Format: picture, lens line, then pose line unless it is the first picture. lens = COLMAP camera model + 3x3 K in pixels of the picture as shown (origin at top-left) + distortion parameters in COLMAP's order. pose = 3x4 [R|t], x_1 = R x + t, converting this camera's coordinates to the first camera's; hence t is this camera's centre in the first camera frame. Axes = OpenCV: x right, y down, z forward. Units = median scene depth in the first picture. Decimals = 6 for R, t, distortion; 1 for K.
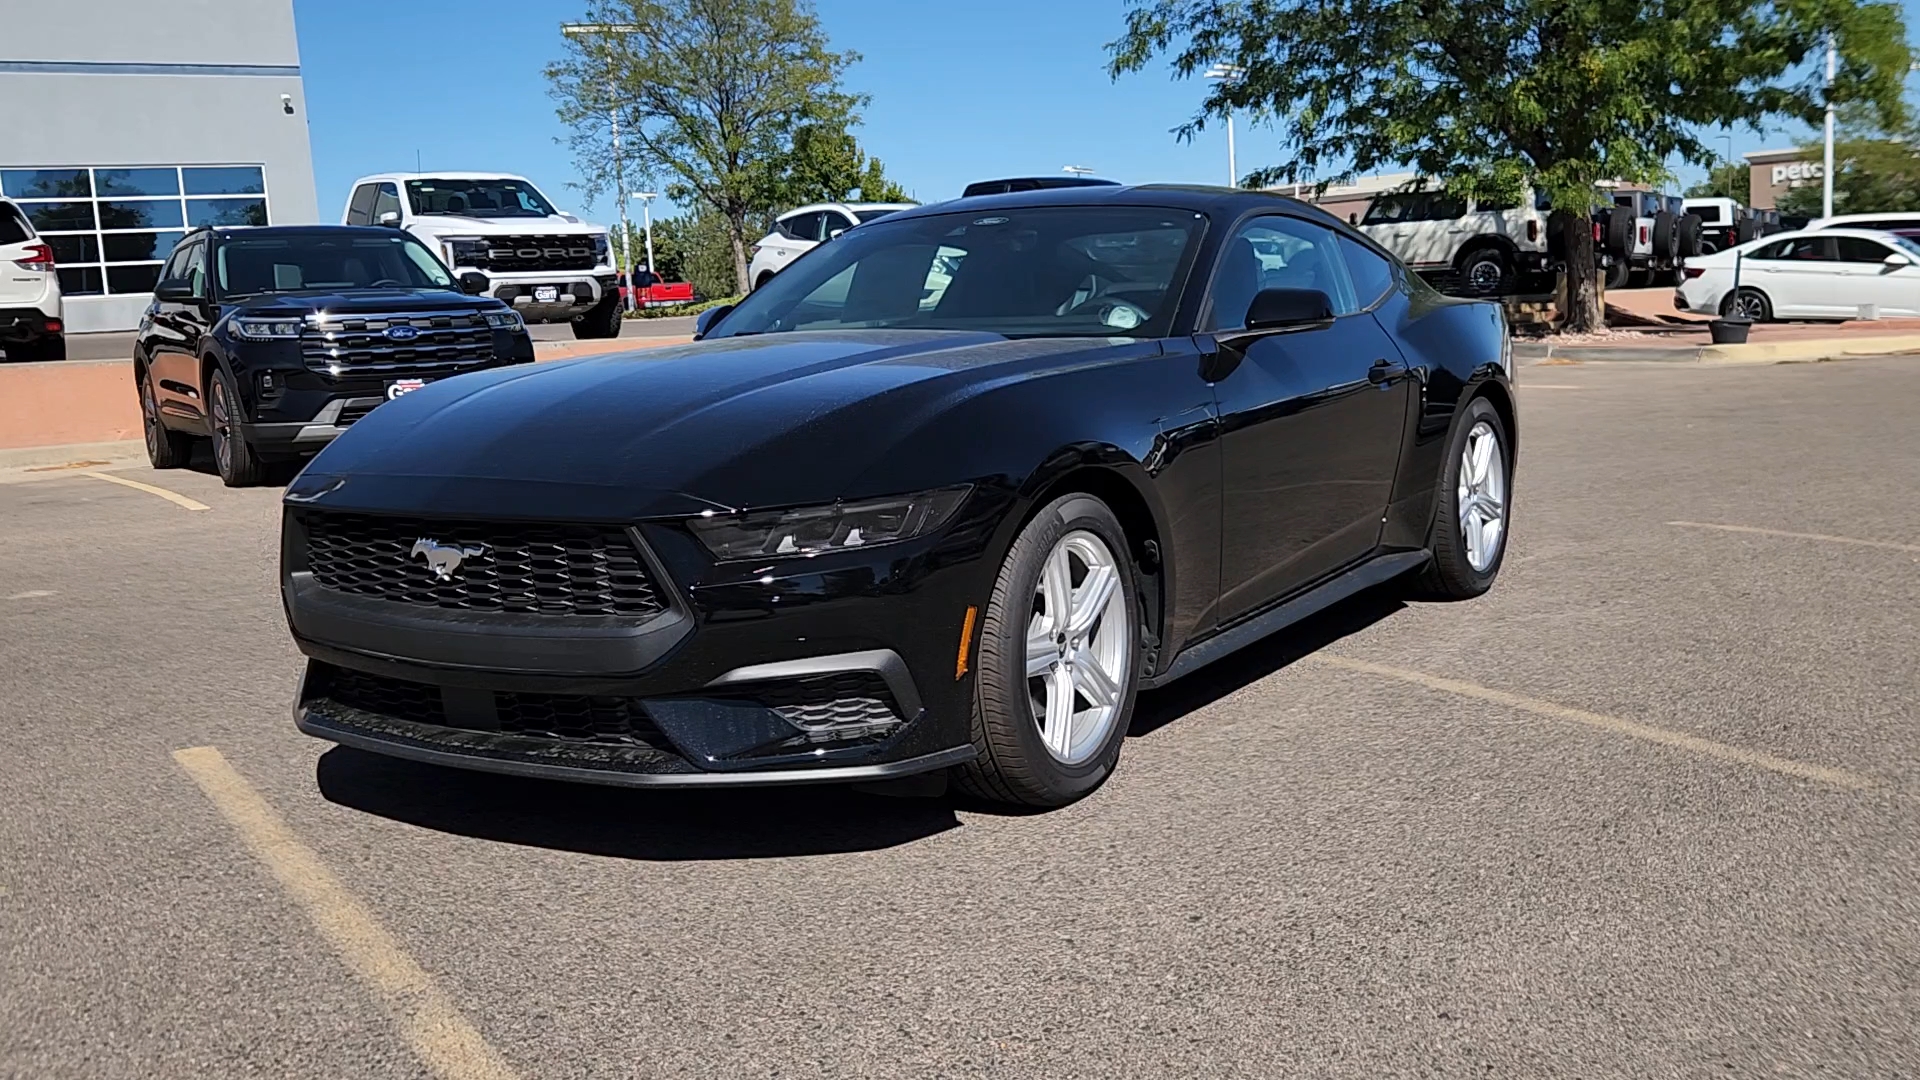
lens RADIAL K [[1803.7, 0, 943.6], [0, 1803.7, 572.3], [0, 0, 1]] dist [0.031932, -0.025509]
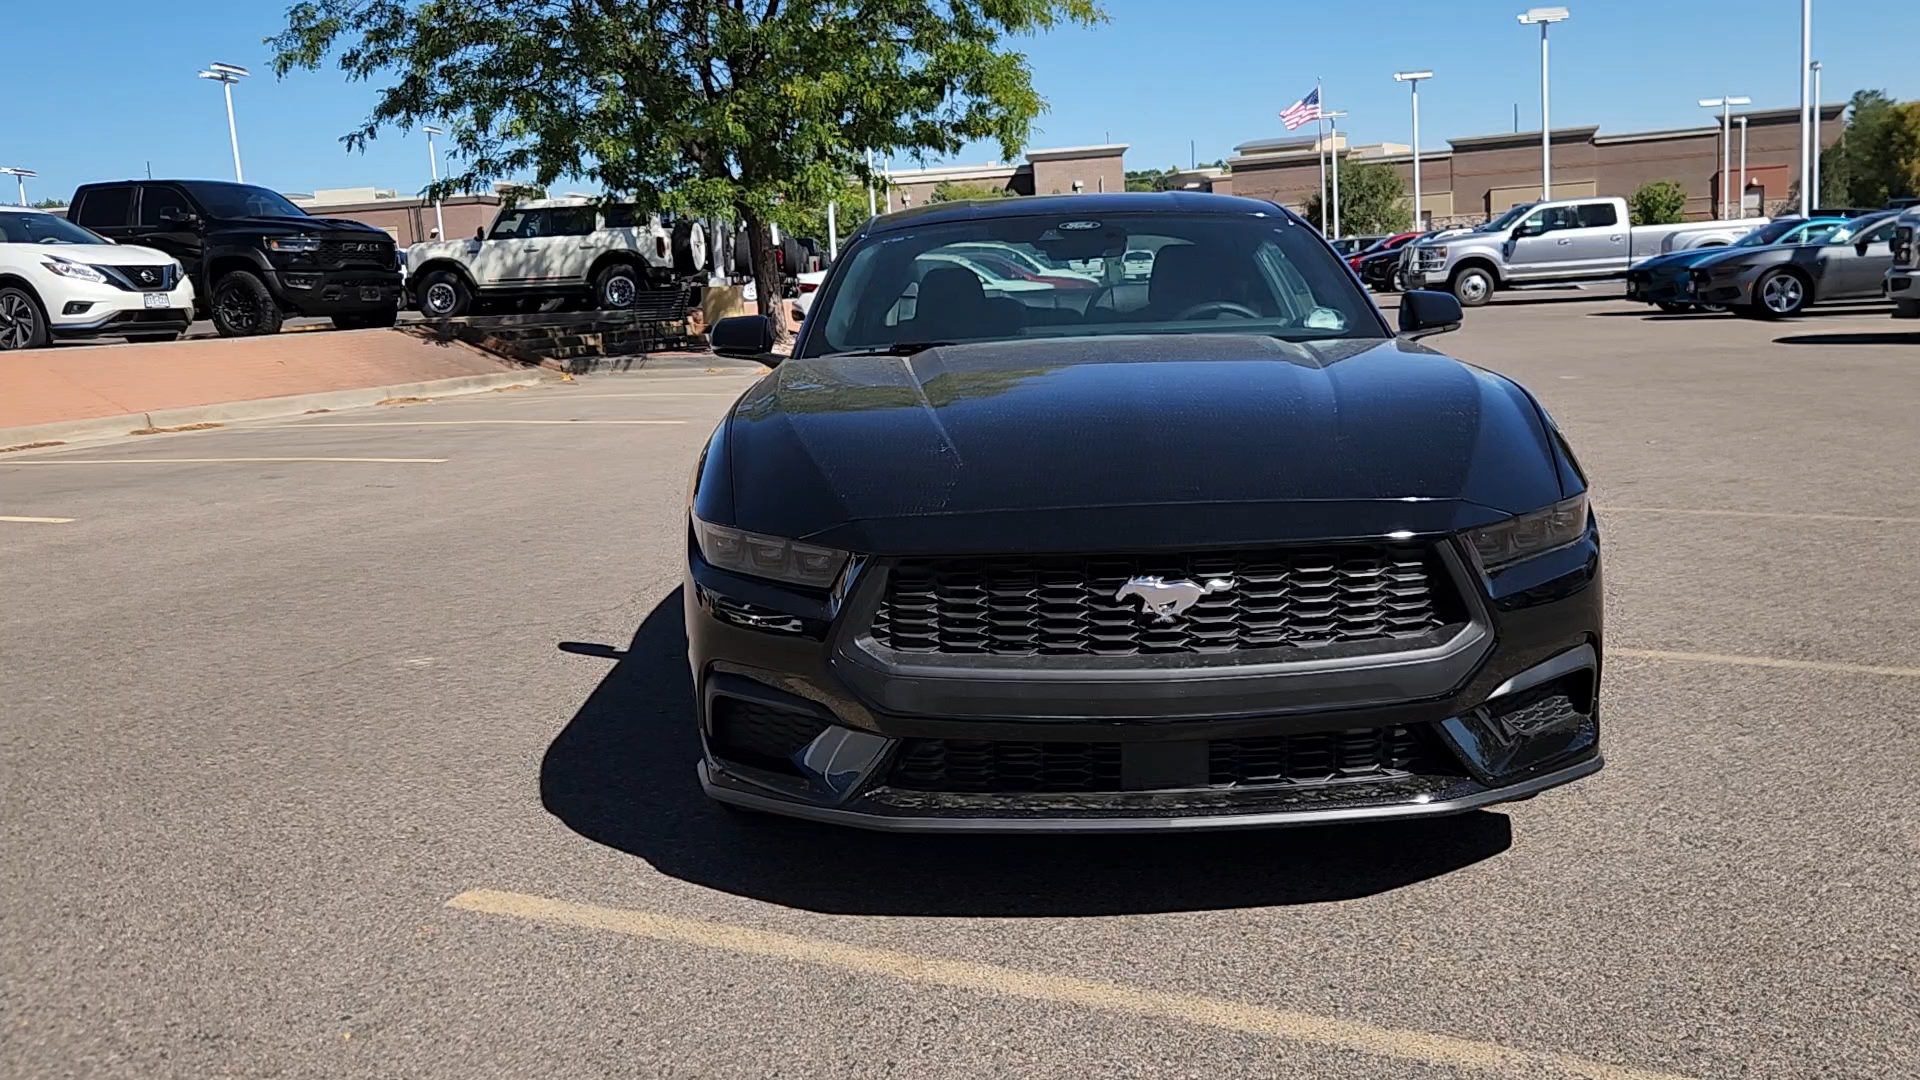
lens RADIAL K [[1803.7, 0, 943.6], [0, 1803.7, 572.3], [0, 0, 1]] dist [0.031932, -0.025509]
pose [[0.849329, -0.084434, 0.521068, -0.101104], [0.088983, 0.995899, 0.016337, -0.005389], [-0.520310, 0.032491, 0.853359, 0.037602]]
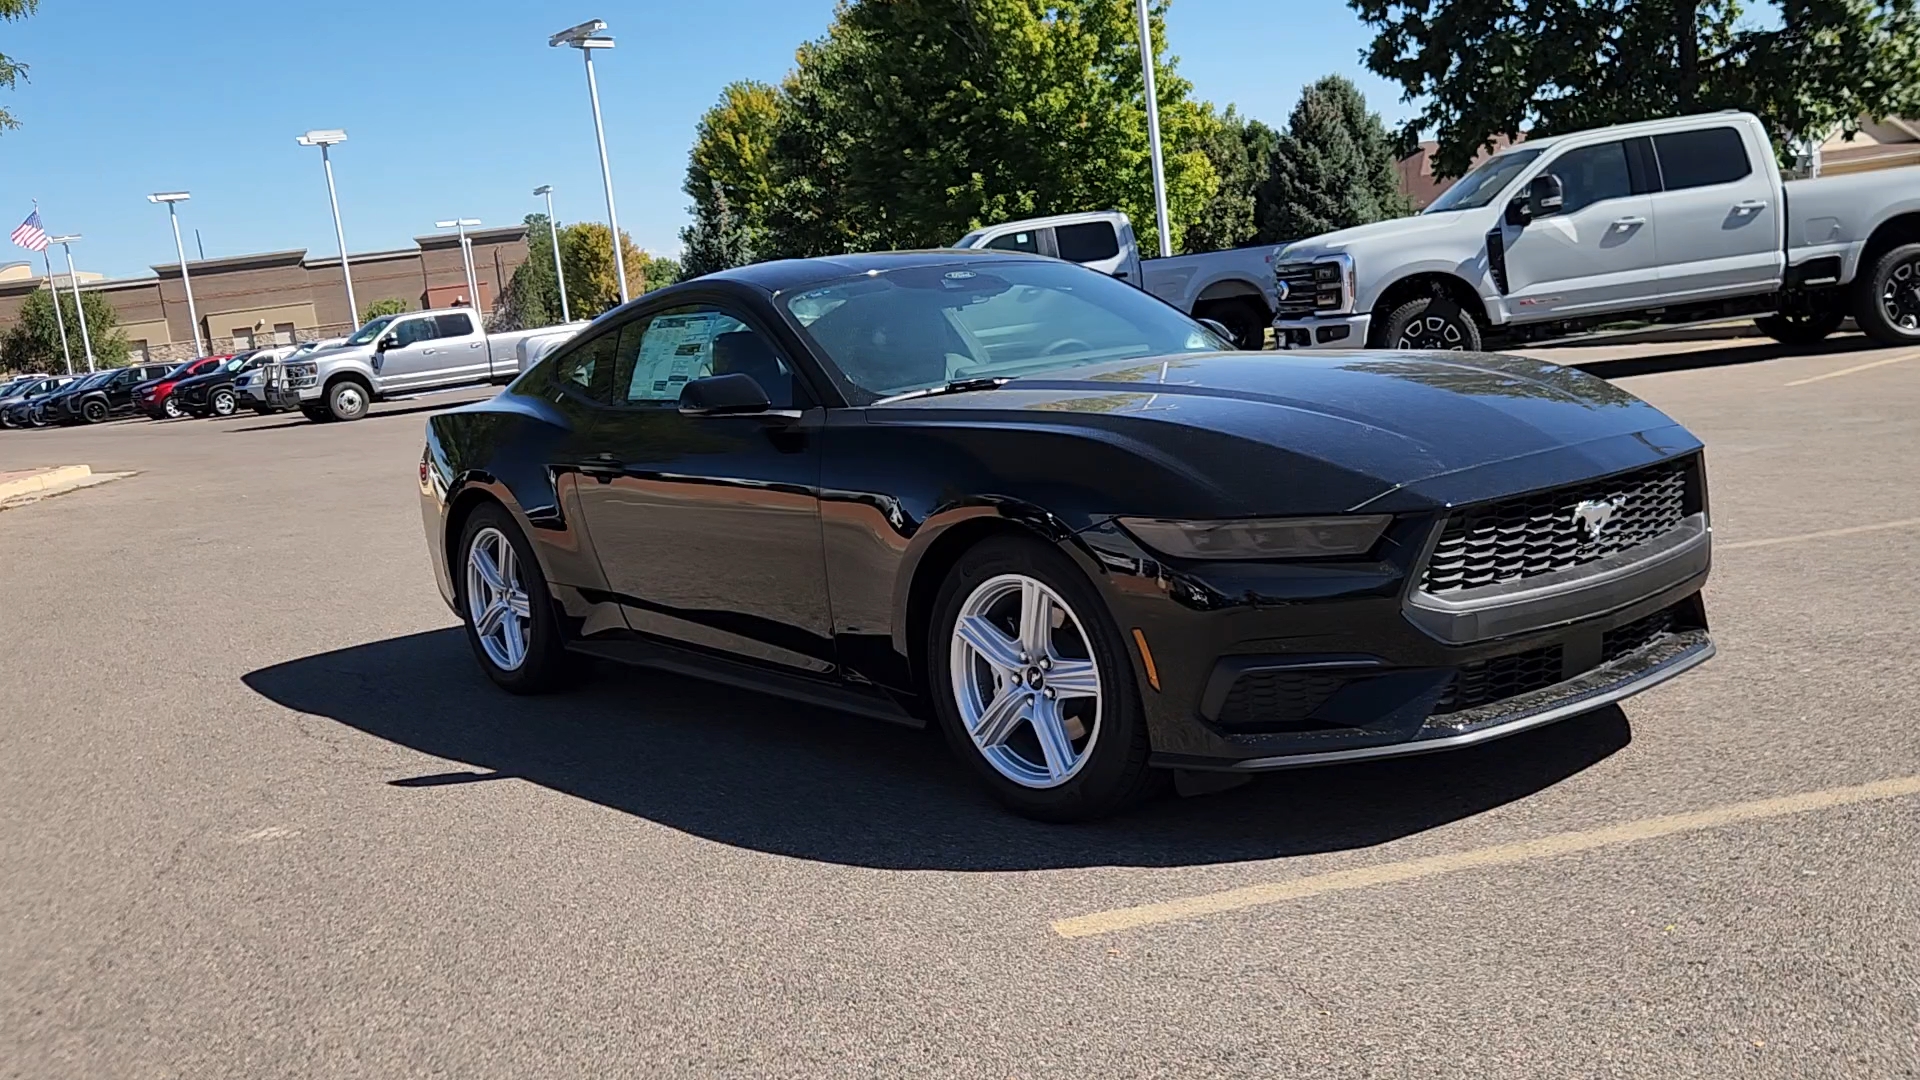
lens RADIAL K [[1803.7, 0, 943.6], [0, 1803.7, 572.3], [0, 0, 1]] dist [0.031932, -0.025509]
pose [[0.333118, -0.137849, 0.932754, -0.177891], [0.230741, 0.971094, 0.061110, -0.016519], [-0.914216, 0.194868, 0.355297, 0.119580]]
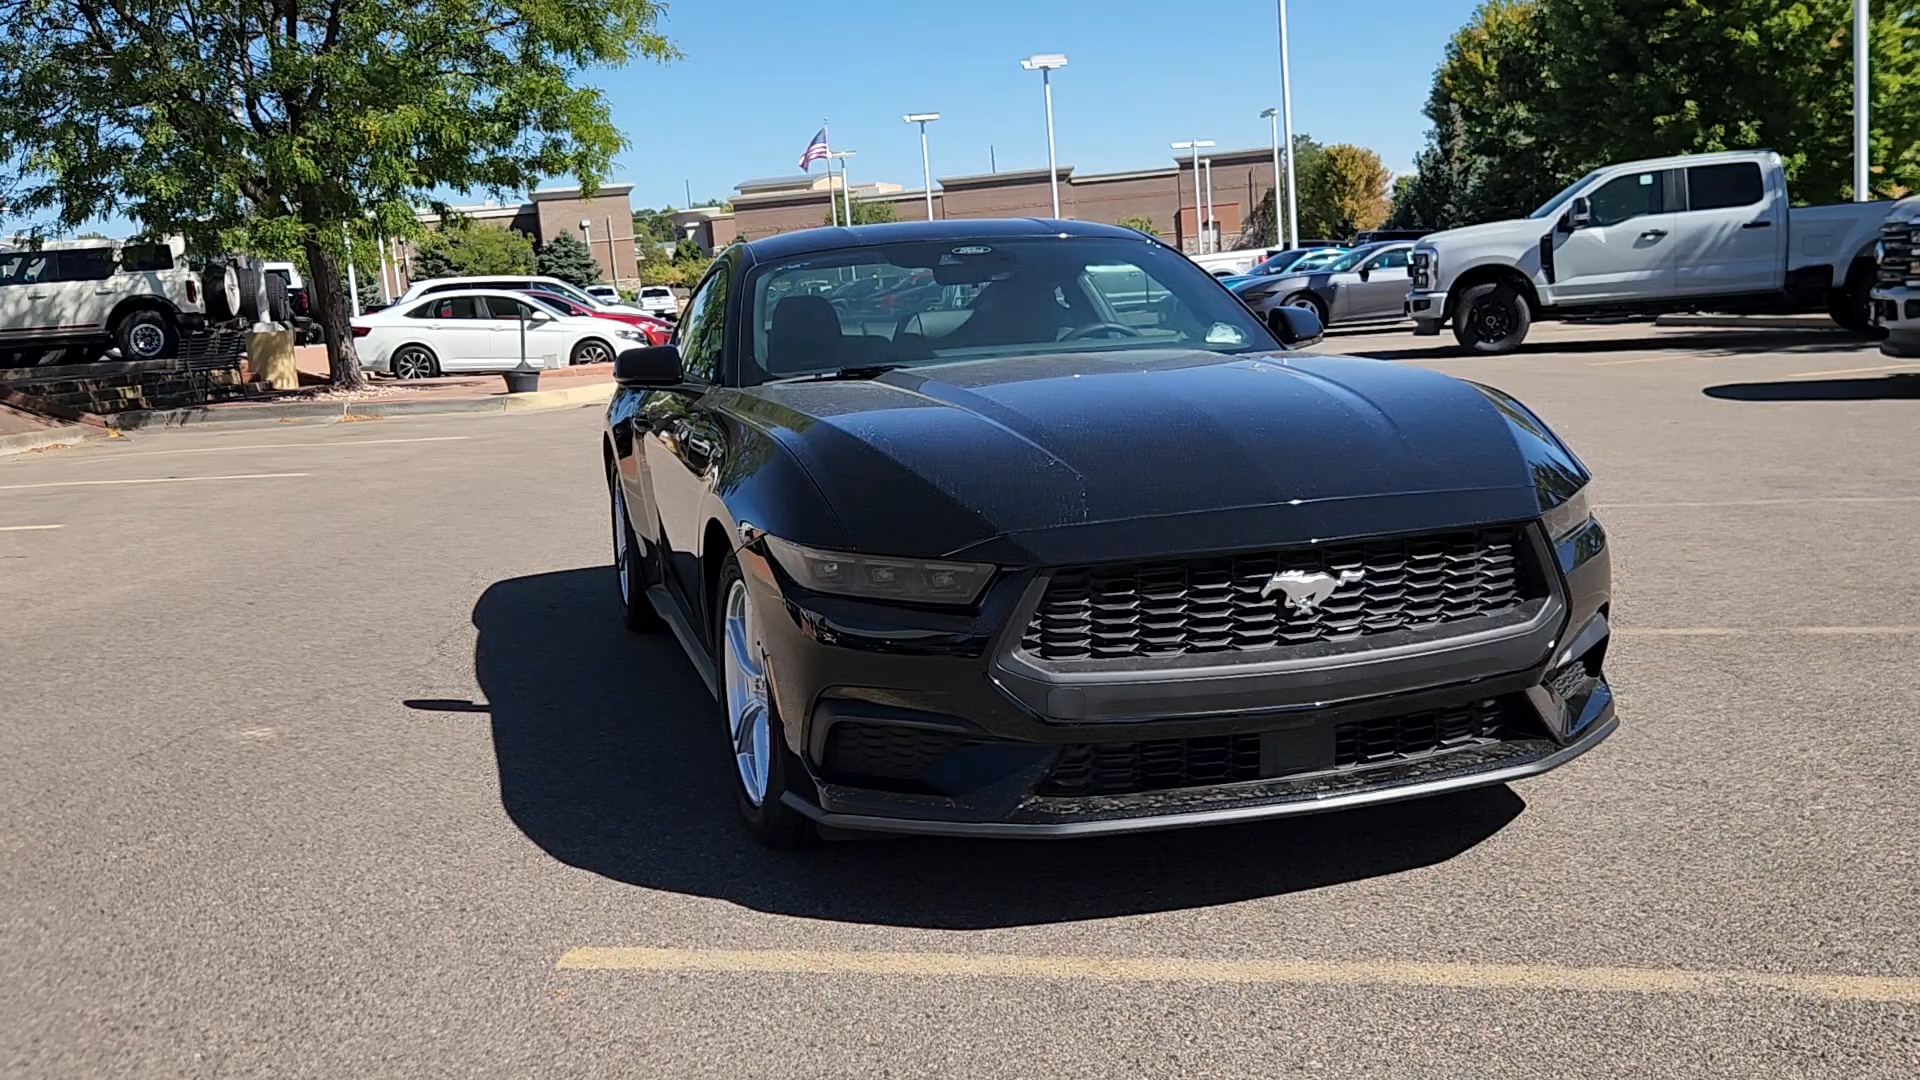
lens RADIAL K [[1803.7, 0, 943.6], [0, 1803.7, 572.3], [0, 0, 1]] dist [0.031932, -0.025509]
pose [[0.678711, -0.119061, 0.724690, -0.131435], [0.144992, 0.989072, 0.026705, -0.008417], [-0.719951, 0.086949, 0.688557, 0.060584]]
